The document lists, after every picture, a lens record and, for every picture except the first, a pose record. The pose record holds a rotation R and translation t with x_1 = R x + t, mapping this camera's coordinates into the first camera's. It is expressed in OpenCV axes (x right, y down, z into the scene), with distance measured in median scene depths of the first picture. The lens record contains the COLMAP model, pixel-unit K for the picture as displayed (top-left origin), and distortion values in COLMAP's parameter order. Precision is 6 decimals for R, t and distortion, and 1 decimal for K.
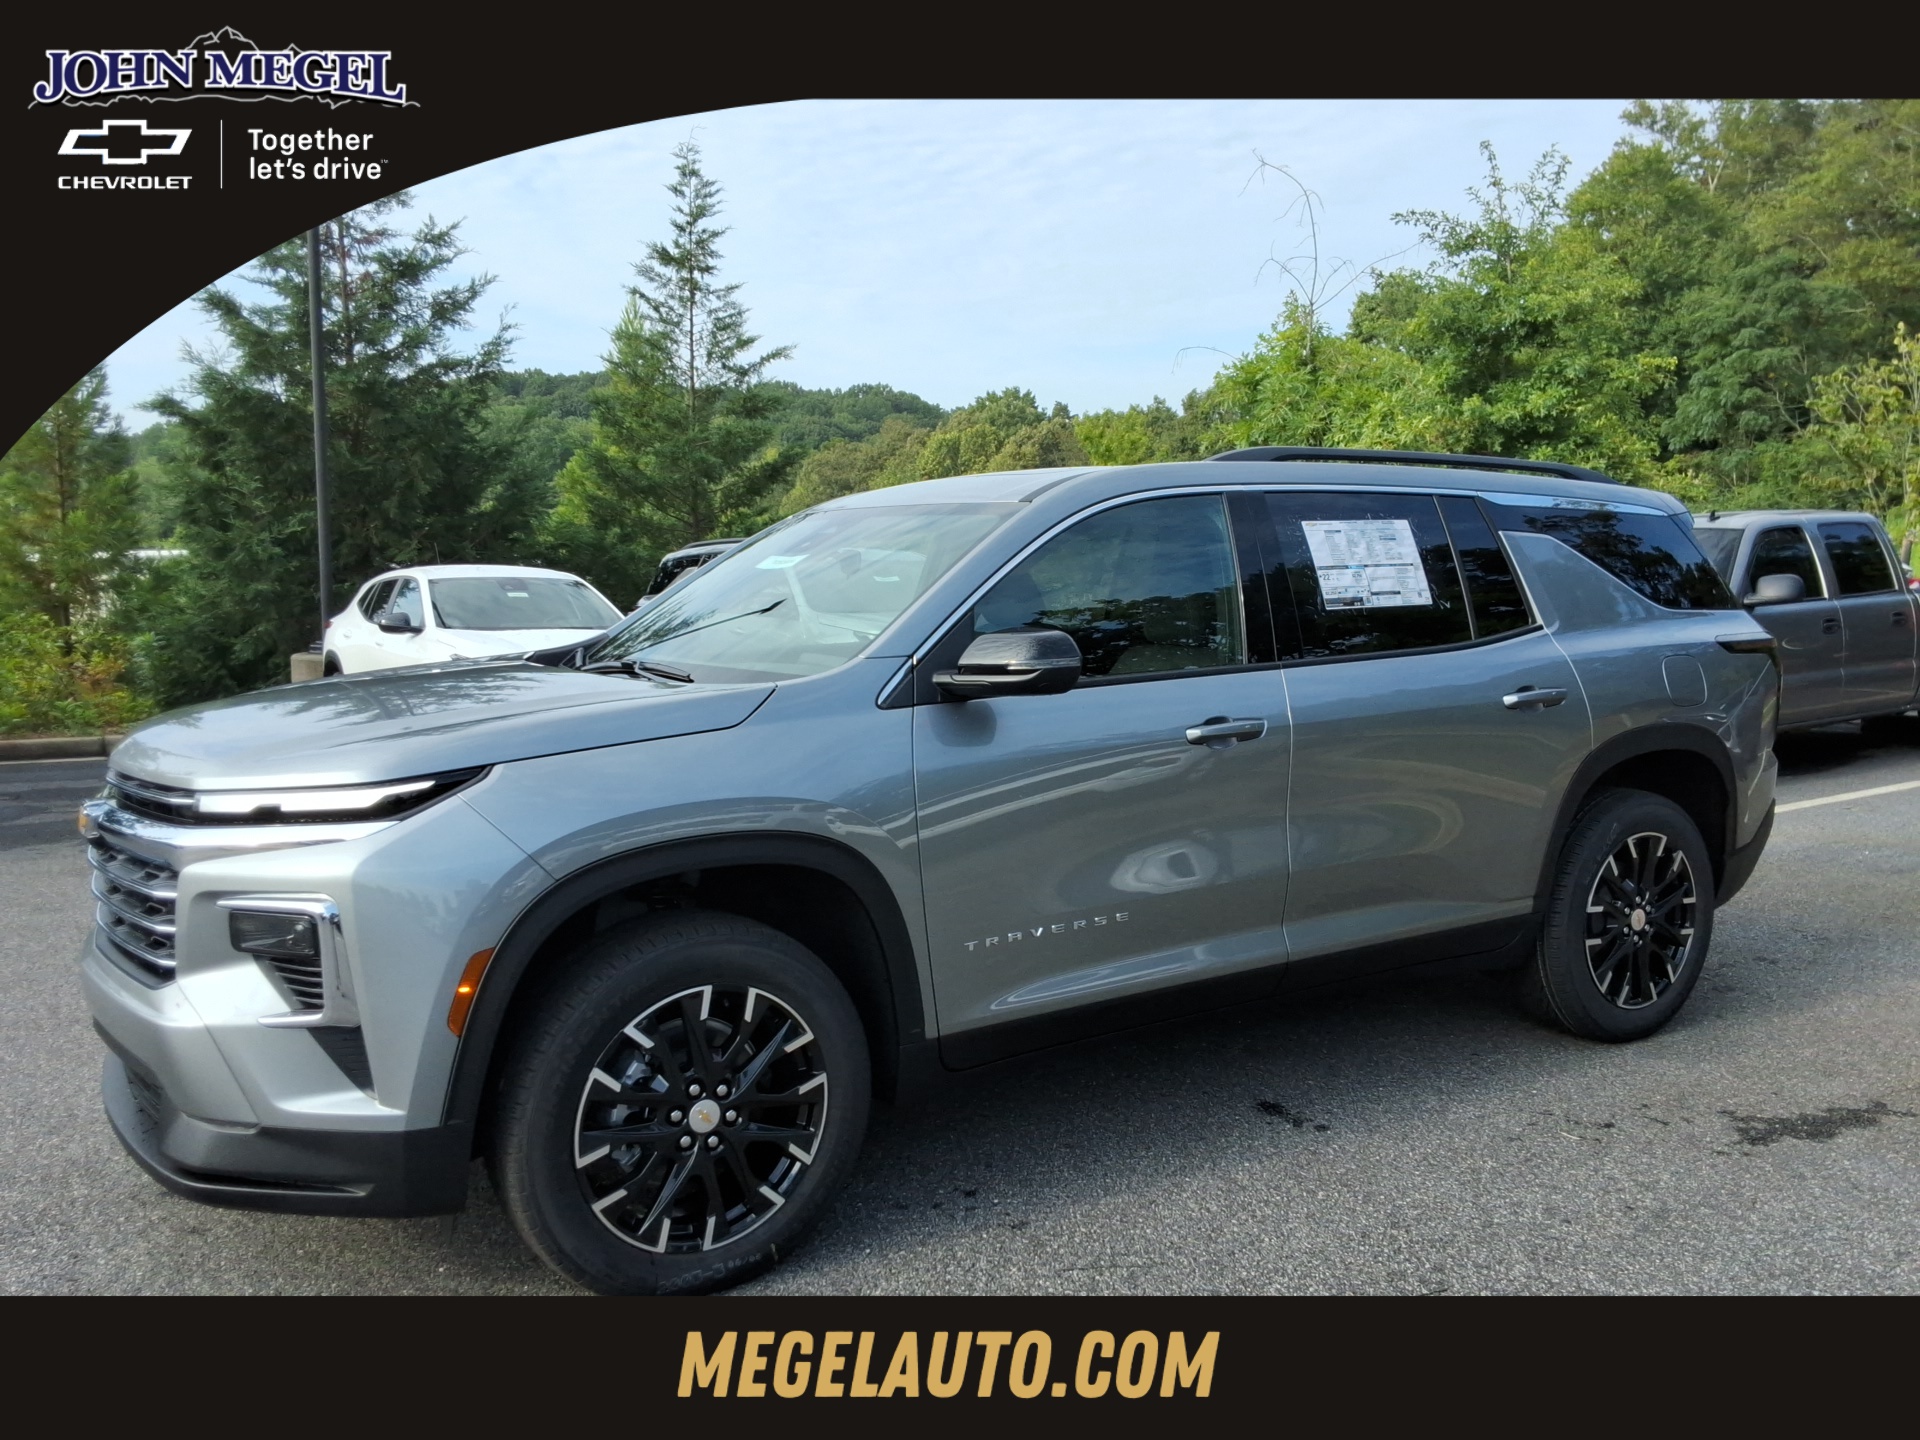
lens RADIAL K [[1533.3, 0, 958.0], [0, 1533.3, 733.6], [0, 0, 1]] dist [0.129144, -0.212532]
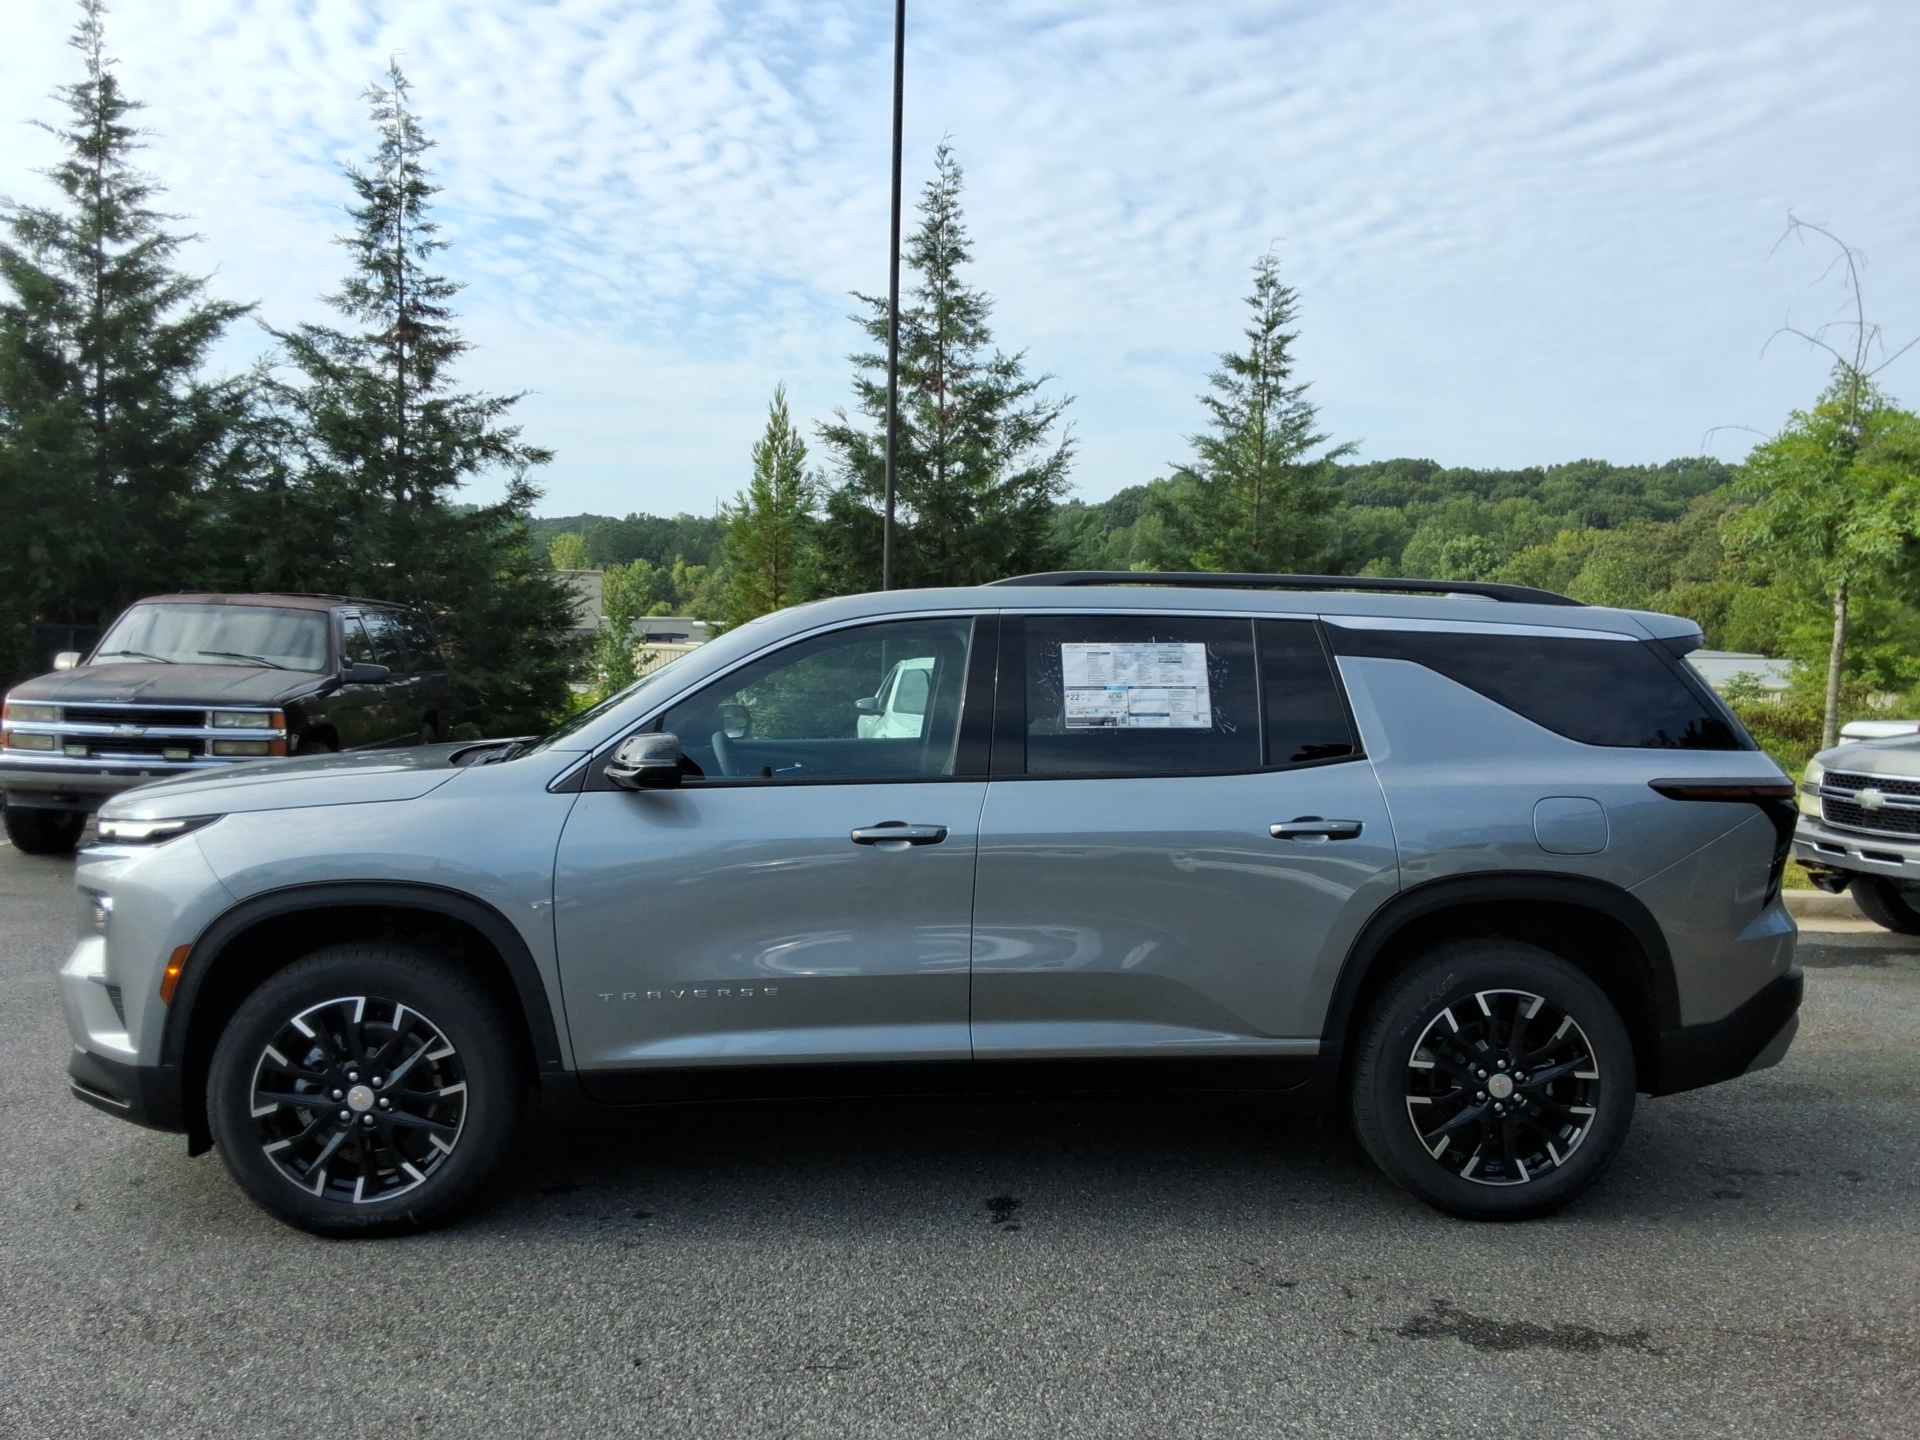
lens RADIAL K [[1540.9, 0, 969.4], [0, 1540.9, 725.4], [0, 0, 1]] dist [0.109346, -0.167714]
pose [[0.879157, 0.041670, -0.474707, 0.668687], [-0.070247, 0.996619, -0.042615, -0.032706], [0.471326, 0.070812, 0.879111, 0.050773]]
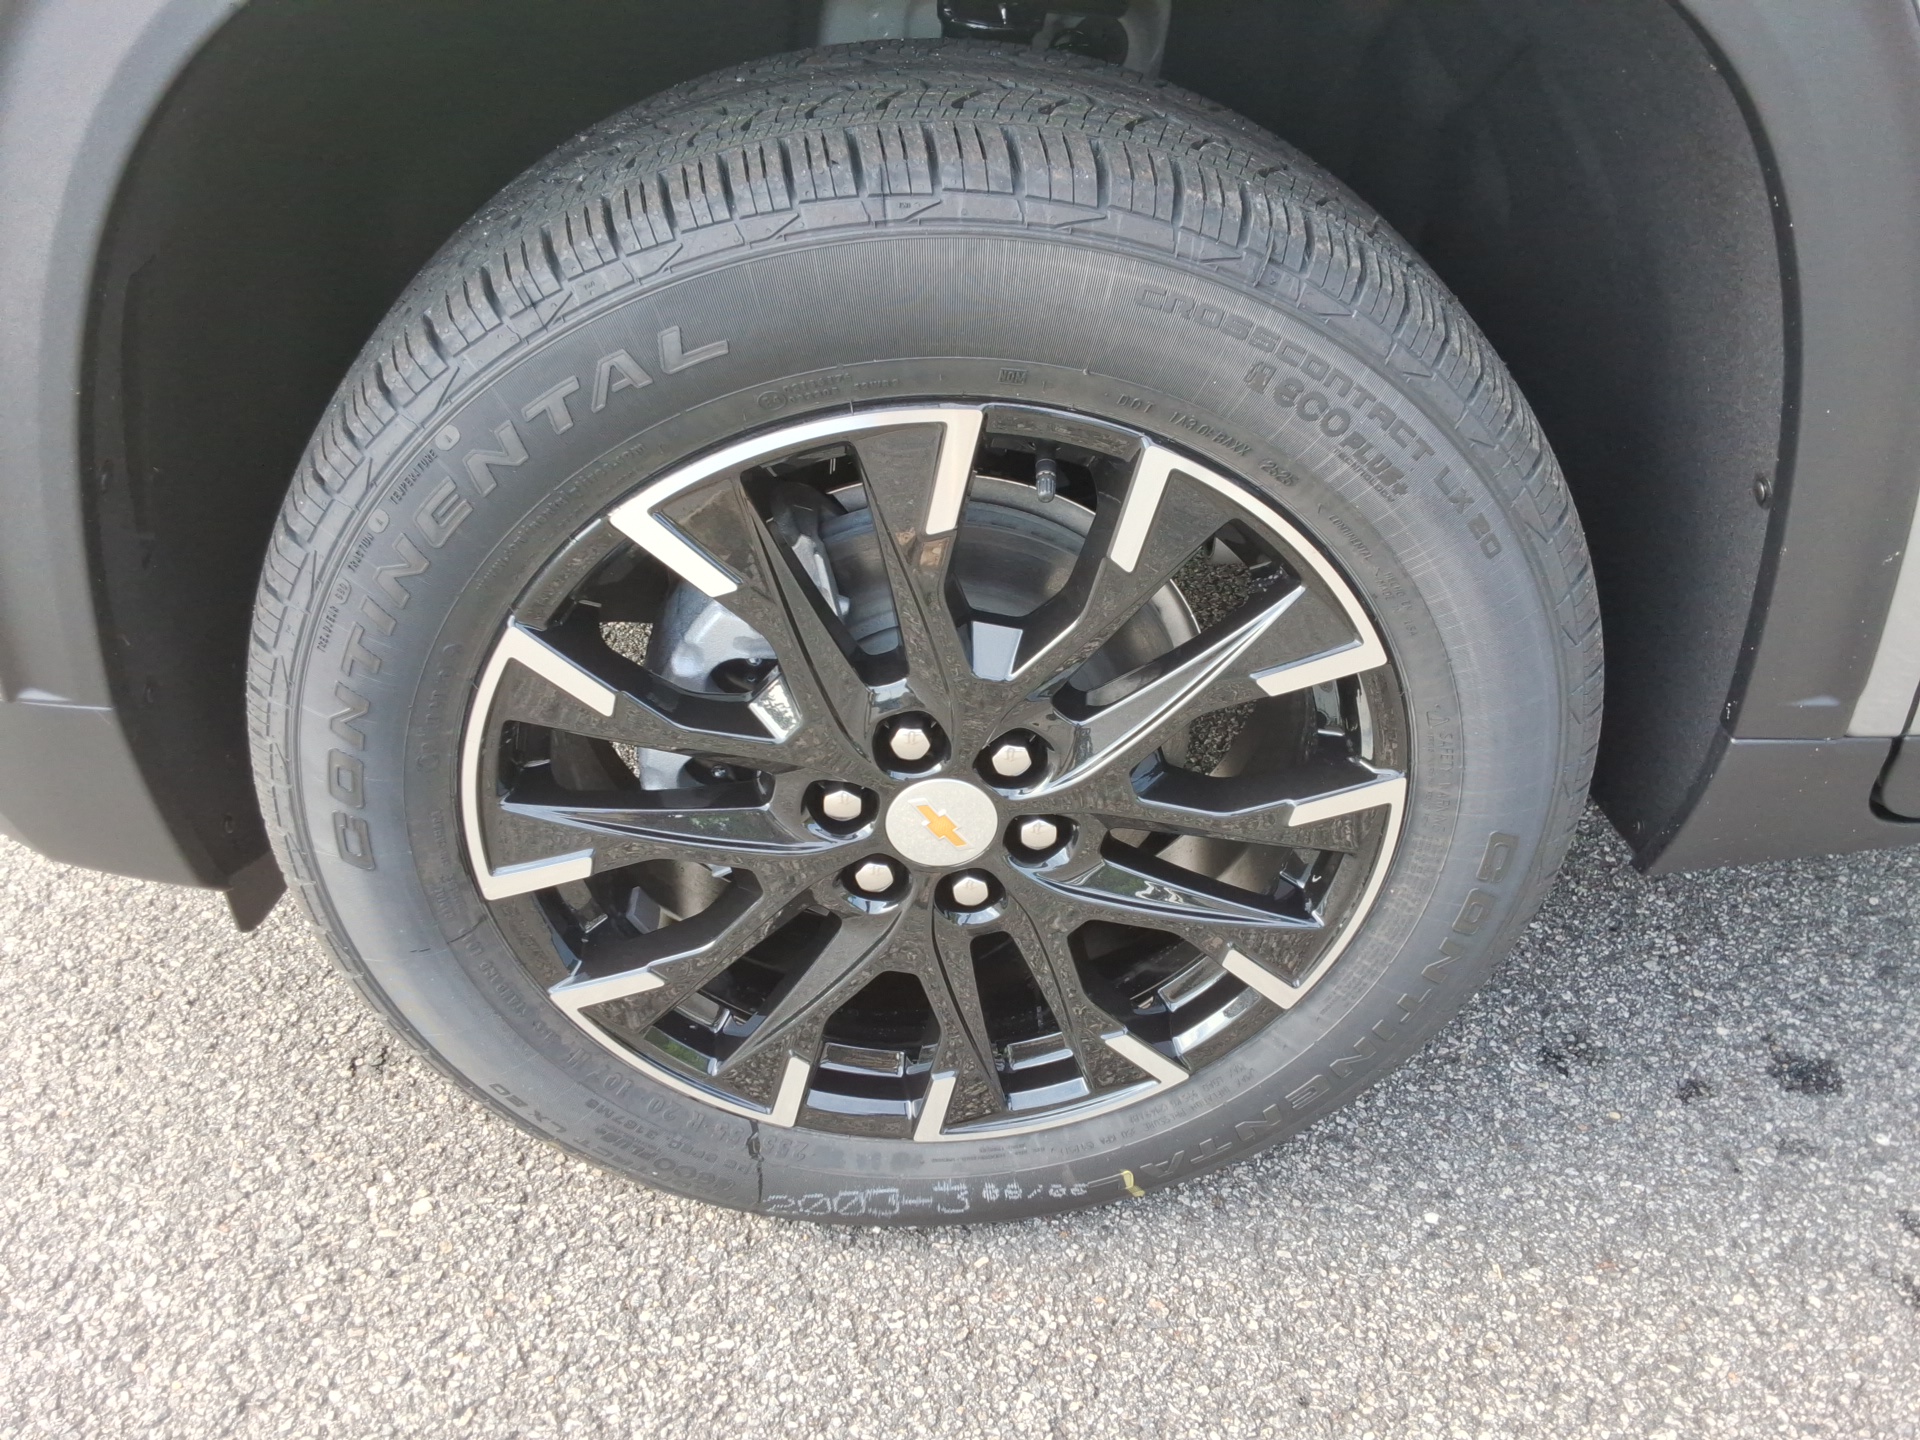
lens RADIAL K [[1515.6, 0, 968.4], [0, 1515.6, 732.1], [0, 0, 1]] dist [0.153711, -0.230735]
pose [[0.864483, 0.319986, -0.387657, -0.039309], [-0.084385, 0.852648, 0.515626, 0.061950], [0.495528, -0.413037, 0.764102, 0.591121]]
